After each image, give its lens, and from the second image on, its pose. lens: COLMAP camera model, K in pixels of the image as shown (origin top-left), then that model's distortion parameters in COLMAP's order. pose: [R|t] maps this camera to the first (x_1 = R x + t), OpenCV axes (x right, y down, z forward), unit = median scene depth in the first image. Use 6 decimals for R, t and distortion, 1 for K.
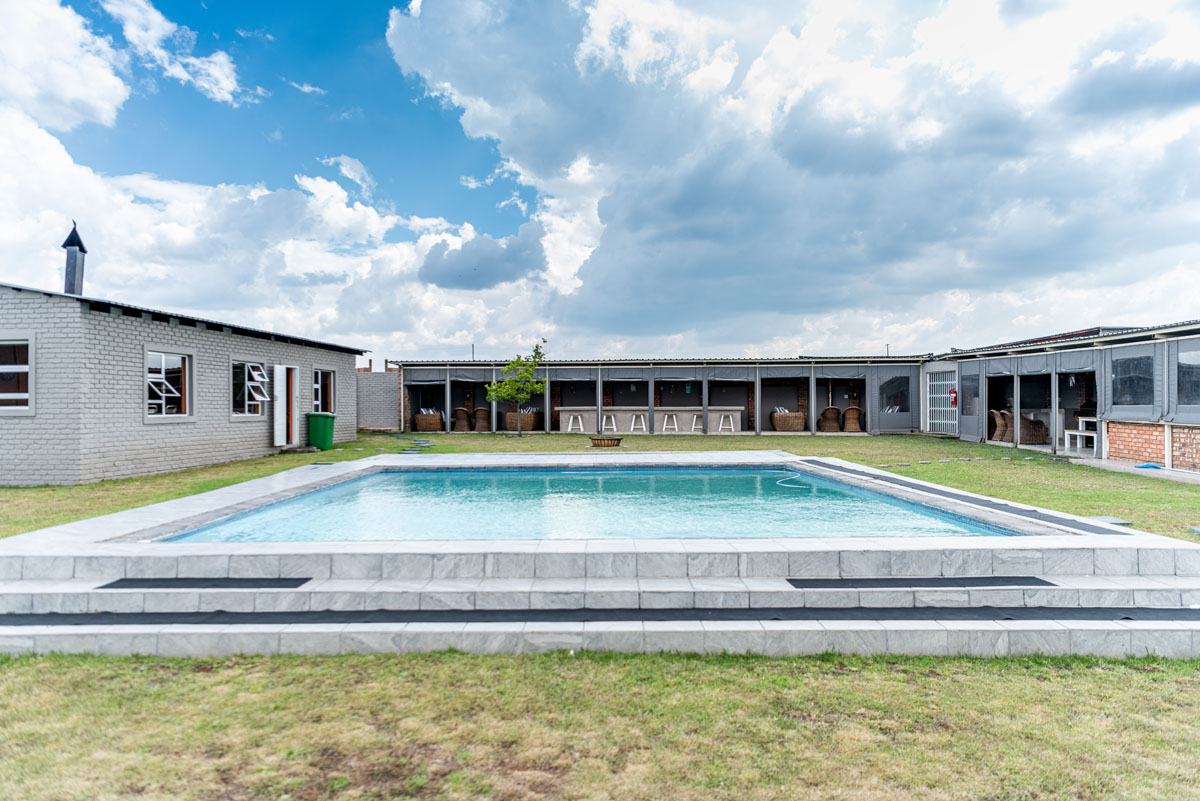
lens RADIAL K [[1028.8, 0, 600.0], [0, 1028.8, 400.5], [0, 0, 1]] dist [-0.107674, -0.002042]
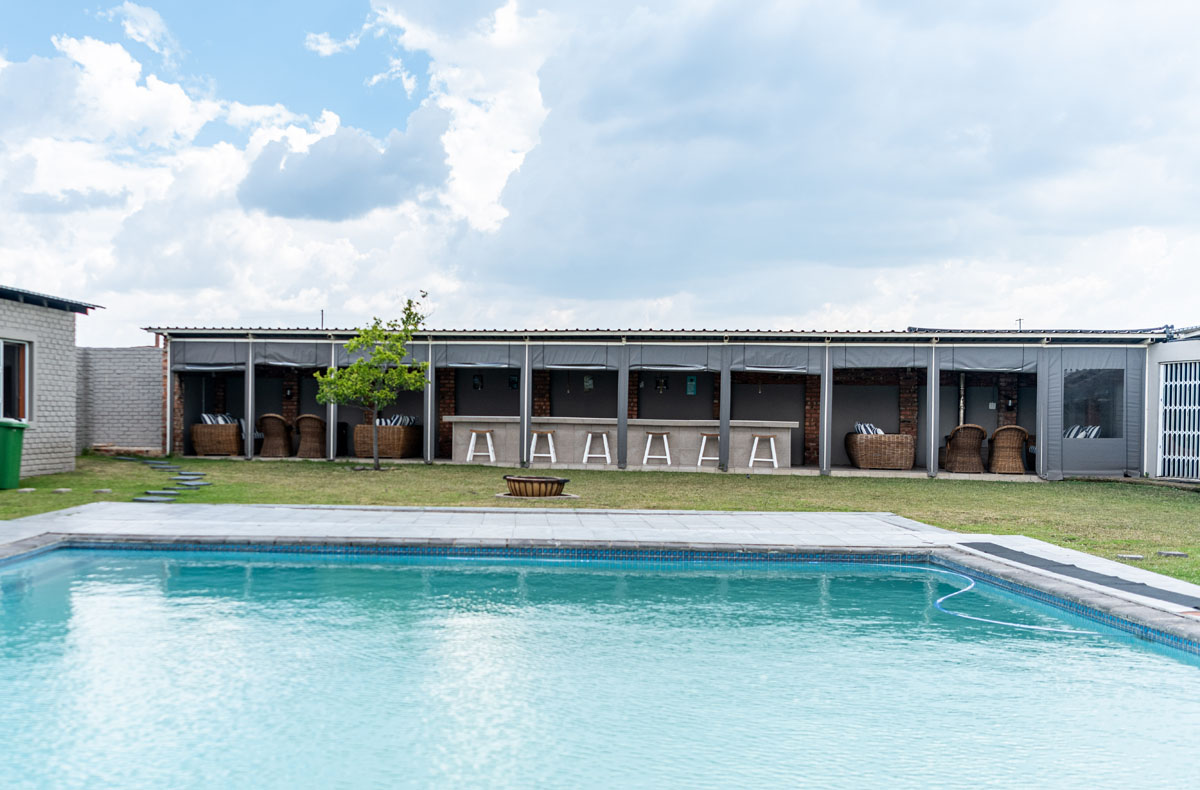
lens RADIAL K [[1112.9, 0, 600.0], [0, 1112.9, 395.0], [0, 0, 1]] dist [-0.052161, -0.005275]
pose [[0.998288, 0.018264, 0.055565, 0.005816], [-0.017706, 0.999788, -0.010524, 0.000088], [-0.055745, 0.009522, 0.998400, 0.416723]]
